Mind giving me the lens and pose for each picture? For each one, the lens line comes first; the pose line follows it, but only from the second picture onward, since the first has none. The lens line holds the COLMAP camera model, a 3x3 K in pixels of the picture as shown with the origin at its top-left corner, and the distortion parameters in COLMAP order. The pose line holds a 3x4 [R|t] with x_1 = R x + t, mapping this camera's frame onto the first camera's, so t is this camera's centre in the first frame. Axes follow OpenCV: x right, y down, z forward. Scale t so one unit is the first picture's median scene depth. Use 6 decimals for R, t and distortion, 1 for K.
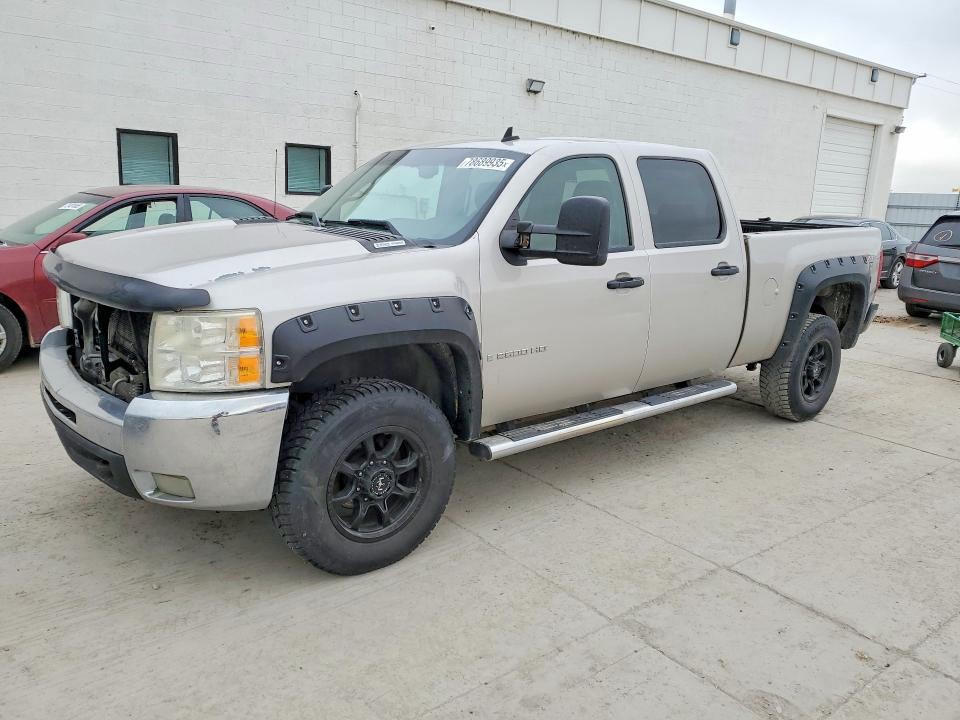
lens RADIAL K [[714.5, 0, 480.0], [0, 714.5, 360.0], [0, 0, 1]] dist [0.002757, 0.011565]
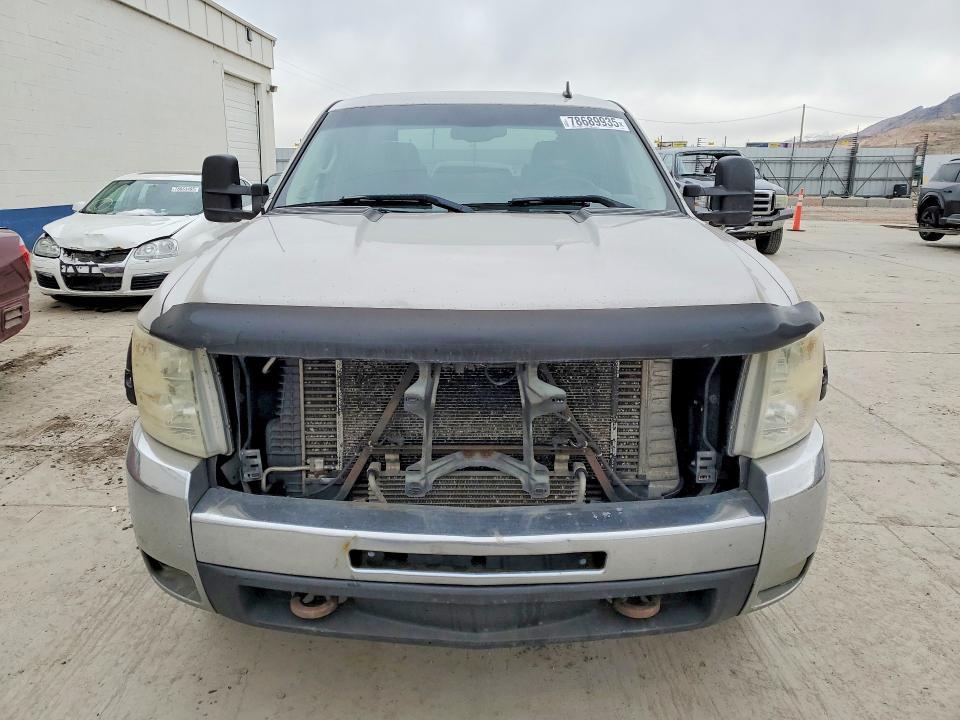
lens RADIAL K [[714.5, 0, 480.0], [0, 714.5, 360.0], [0, 0, 1]] dist [0.002757, 0.011565]
pose [[0.659768, -0.226233, 0.716606, -0.653426], [0.184242, 0.973200, 0.137611, -0.113083], [-0.728533, 0.041238, 0.683768, 0.426804]]
